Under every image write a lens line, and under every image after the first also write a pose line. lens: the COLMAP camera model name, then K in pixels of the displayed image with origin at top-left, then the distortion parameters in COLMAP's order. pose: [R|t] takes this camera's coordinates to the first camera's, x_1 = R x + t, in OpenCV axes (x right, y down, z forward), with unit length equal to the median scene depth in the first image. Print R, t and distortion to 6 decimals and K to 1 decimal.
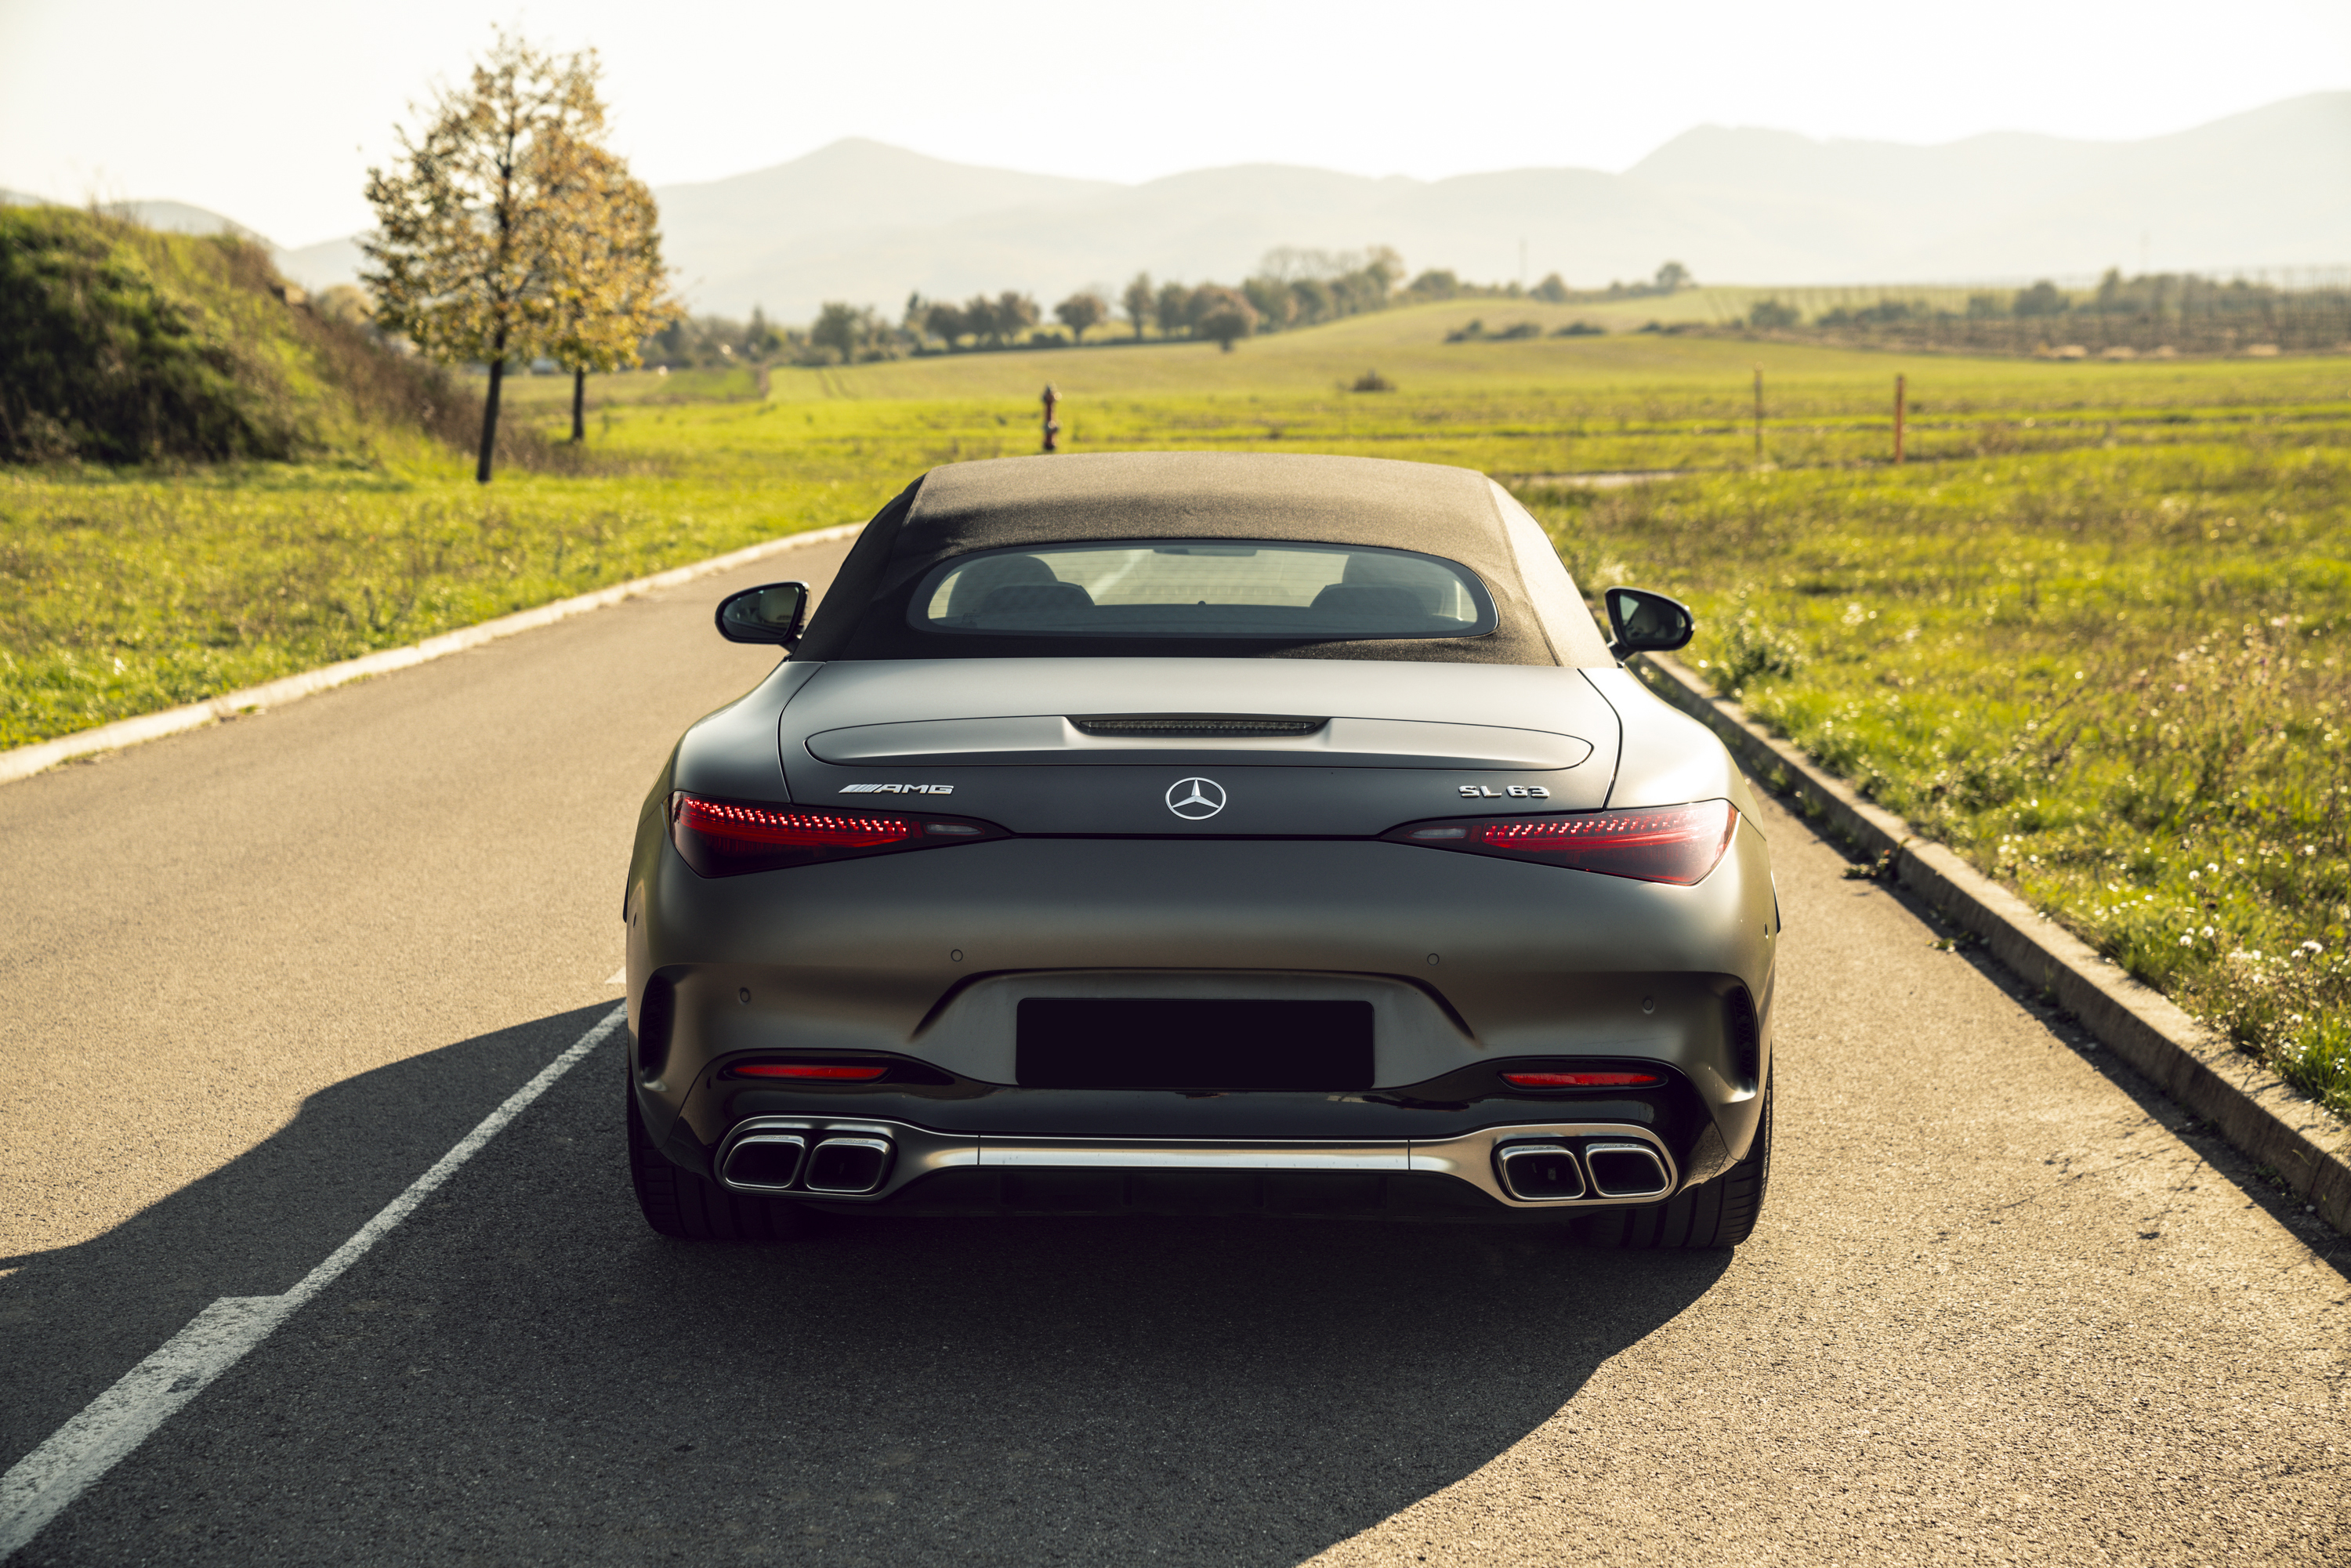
lens RADIAL K [[3544.7, 0, 1179.6], [0, 3544.7, 780.1], [0, 0, 1]] dist [0.327116, 0.000000]
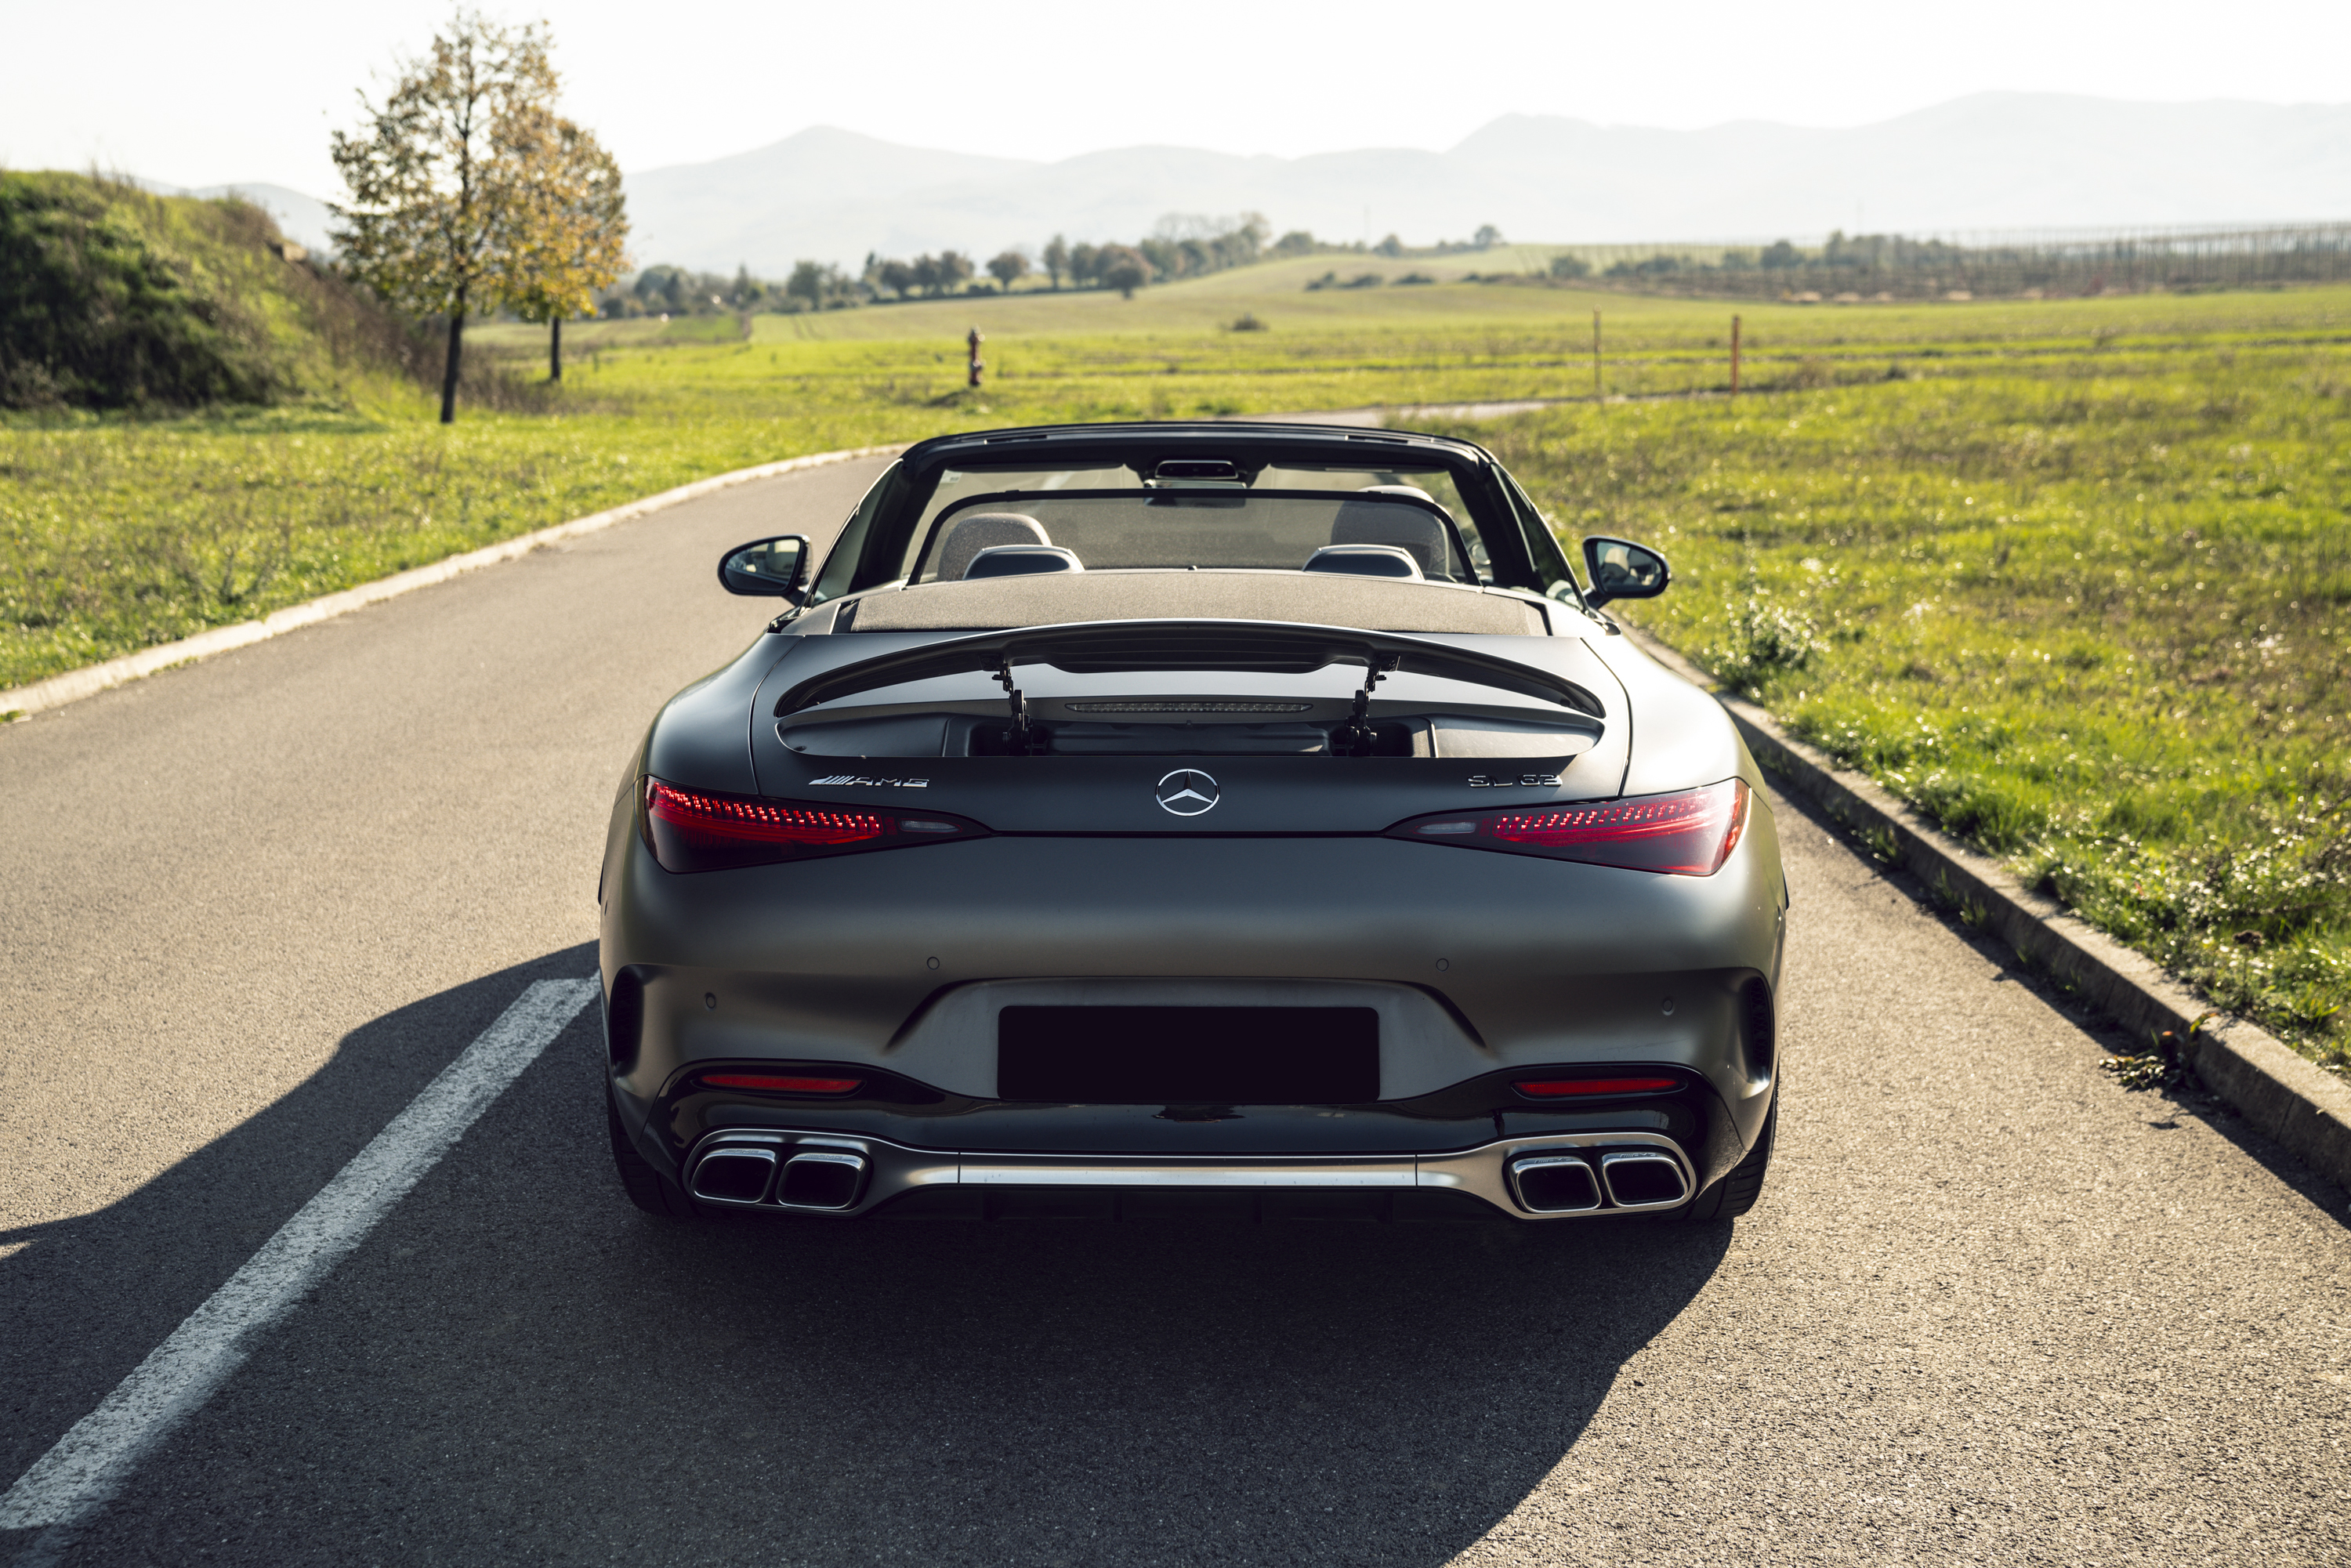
lens RADIAL K [[2778.7, 0, 1164.1], [0, 2778.7, 728.0], [0, 0, 1]] dist [0.181136, 0.000000]
pose [[0.999620, -0.010598, 0.025436, -0.000348], [0.009761, 0.999415, 0.032791, -0.013410], [-0.025768, -0.032530, 0.999139, 0.116621]]
